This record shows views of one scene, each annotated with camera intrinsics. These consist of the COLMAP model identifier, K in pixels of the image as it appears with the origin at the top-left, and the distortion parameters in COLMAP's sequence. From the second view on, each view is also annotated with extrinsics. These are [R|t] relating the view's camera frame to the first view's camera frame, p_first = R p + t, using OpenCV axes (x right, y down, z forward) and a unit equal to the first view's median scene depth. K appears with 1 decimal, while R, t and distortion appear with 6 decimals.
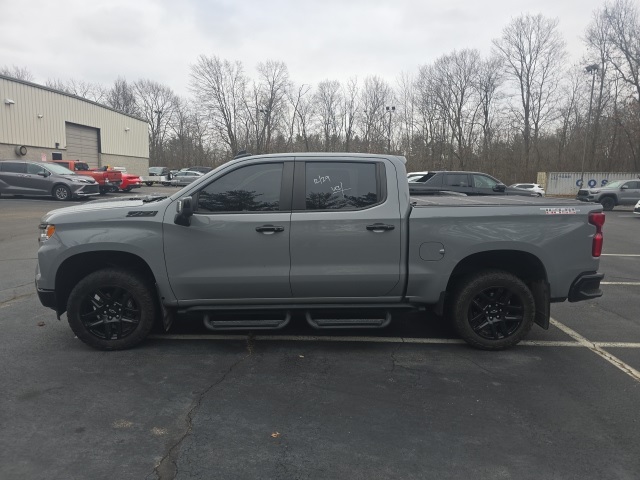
lens RADIAL K [[427.5, 0, 320.0], [0, 427.5, 240.0], [0, 0, 1]] dist [0.065925, -0.053864]
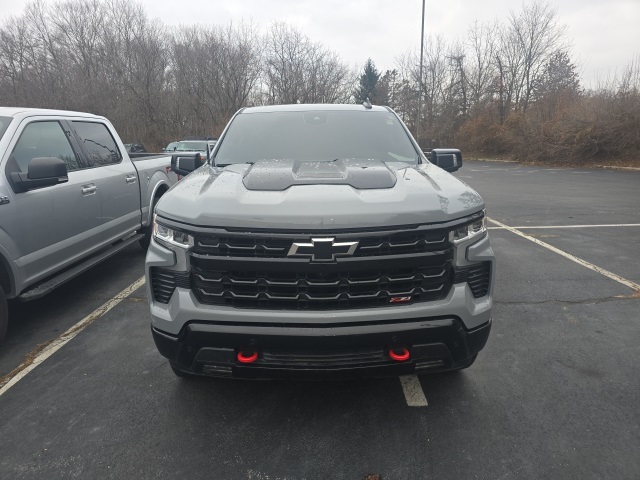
lens RADIAL K [[427.5, 0, 320.0], [0, 427.5, 240.0], [0, 0, 1]] dist [0.065925, -0.053864]
pose [[-0.006253, -0.234907, 0.971998, -1.009036], [0.158790, 0.959450, 0.232896, -0.140807], [-0.987293, 0.155800, 0.031302, 1.015300]]
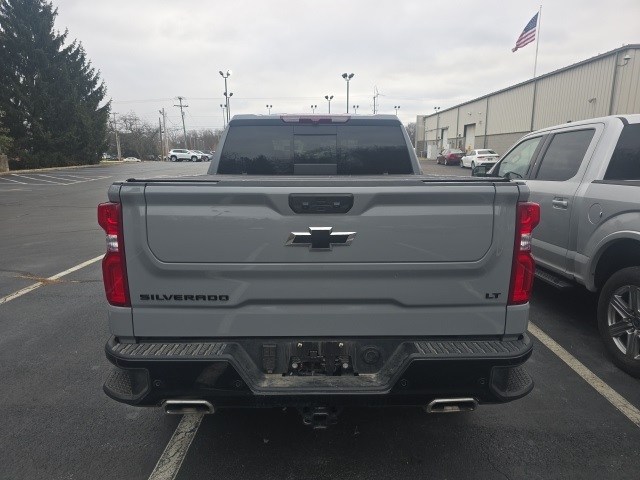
lens RADIAL K [[427.5, 0, 320.0], [0, 427.5, 240.0], [0, 0, 1]] dist [0.065925, -0.053864]
pose [[-0.005965, 0.175574, -0.984448, 0.917797], [-0.148712, 0.973363, 0.174498, -0.113286], [0.988863, 0.147440, 0.020304, 1.034631]]
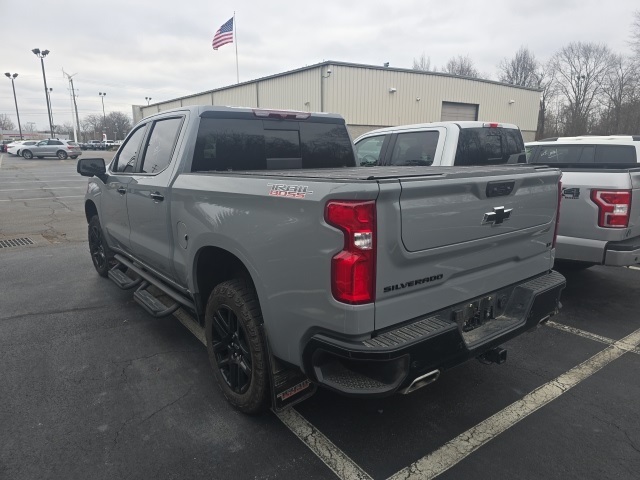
lens RADIAL K [[427.5, 0, 320.0], [0, 427.5, 240.0], [0, 0, 1]] dist [0.065925, -0.053864]
pose [[0.596067, 0.149753, -0.788846, 0.823595], [-0.107951, 0.988480, 0.106081, -0.057037], [0.795644, 0.021925, 0.605367, 0.625150]]
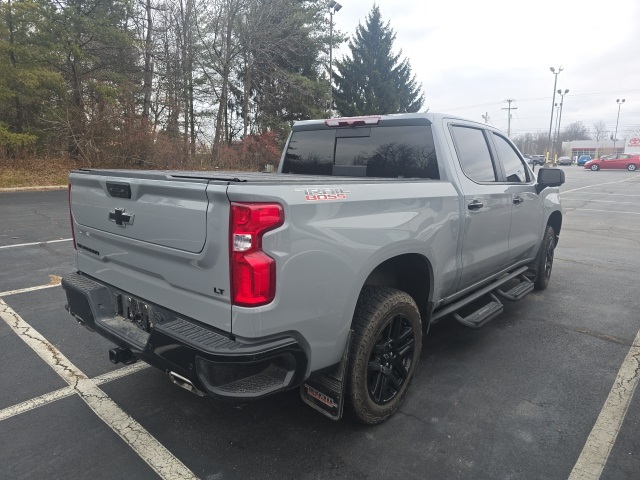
lens RADIAL K [[427.5, 0, 320.0], [0, 427.5, 240.0], [0, 0, 1]] dist [0.065925, -0.053864]
pose [[-0.662004, 0.115160, -0.740601, 0.776918], [-0.135021, 0.953635, 0.268978, -0.181219], [0.737239, 0.278060, -0.615761, 1.482702]]
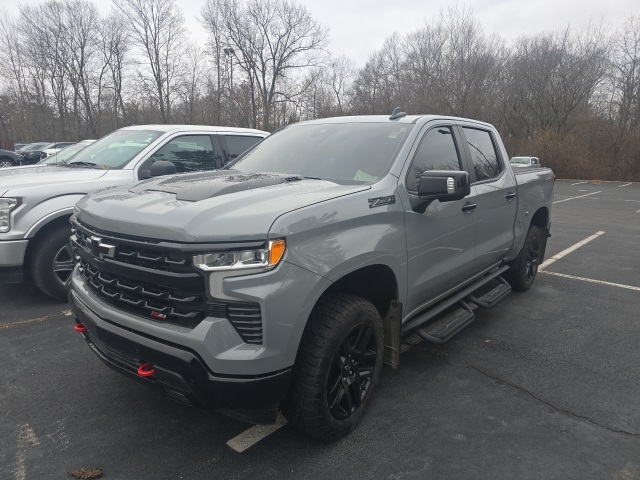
lens RADIAL K [[427.5, 0, 320.0], [0, 427.5, 240.0], [0, 0, 1]] dist [0.065925, -0.053864]
pose [[0.657333, -0.145402, 0.739440, -0.790719], [0.095821, 0.989372, 0.109367, -0.070121], [-0.747484, -0.001036, 0.664279, 0.541376]]
